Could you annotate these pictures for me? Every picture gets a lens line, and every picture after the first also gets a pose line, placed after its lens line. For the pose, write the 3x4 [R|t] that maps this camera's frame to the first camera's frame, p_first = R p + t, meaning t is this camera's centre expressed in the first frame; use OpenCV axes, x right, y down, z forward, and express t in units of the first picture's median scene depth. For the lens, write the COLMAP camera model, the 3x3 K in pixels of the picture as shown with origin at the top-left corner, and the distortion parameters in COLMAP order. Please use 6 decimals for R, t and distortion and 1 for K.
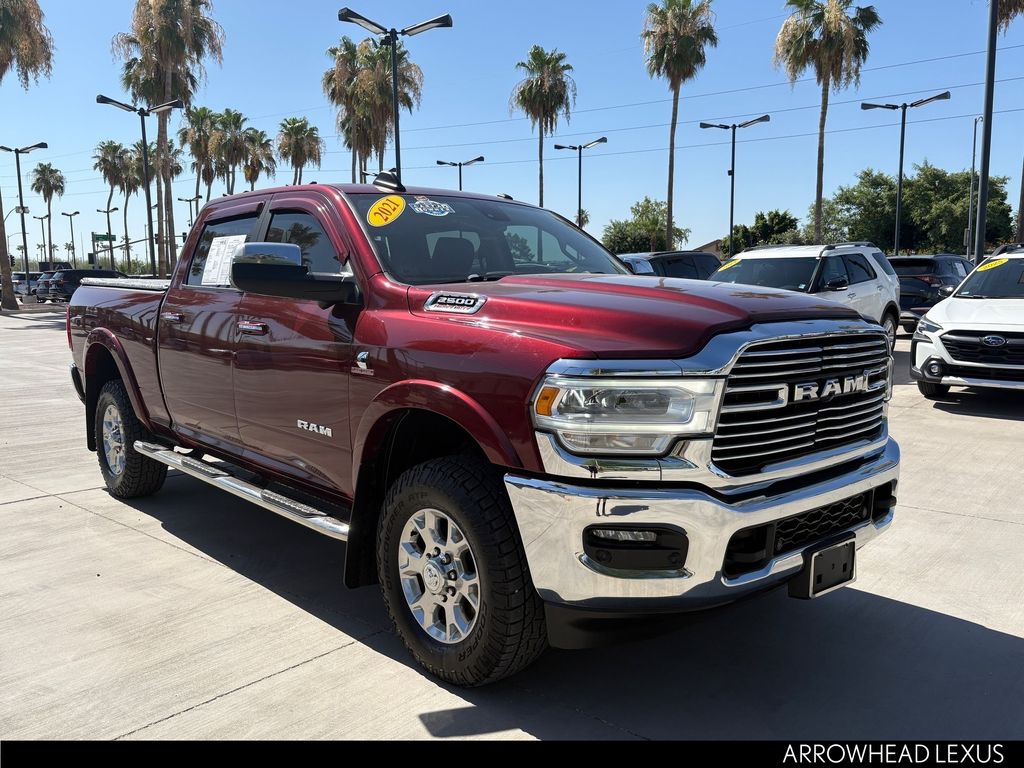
lens RADIAL K [[865.4, 0, 512.0], [0, 865.4, 384.0], [0, 0, 1]] dist [-0.000566, 0.009364]
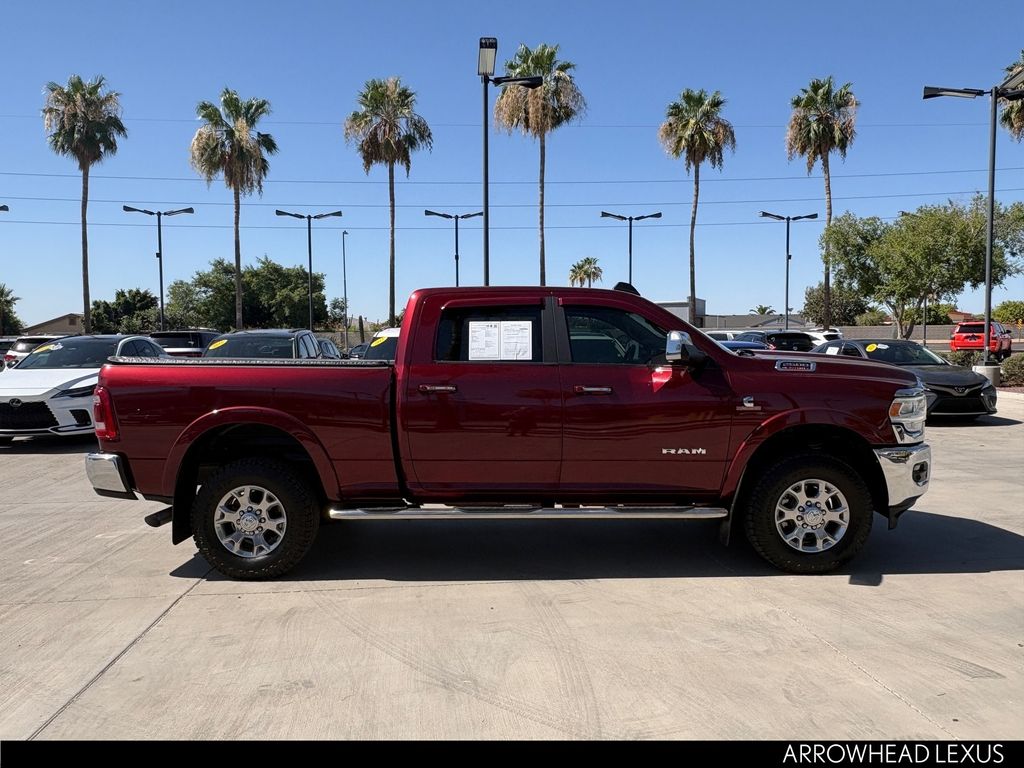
lens RADIAL K [[776.3, 0, 512.0], [0, 776.3, 384.0], [0, 0, 1]] dist [-0.008252, -0.003148]
pose [[0.659238, -0.034016, 0.751164, -1.545699], [0.092929, 0.995004, -0.036498, -0.048145], [-0.746170, 0.093866, 0.659106, 0.336618]]
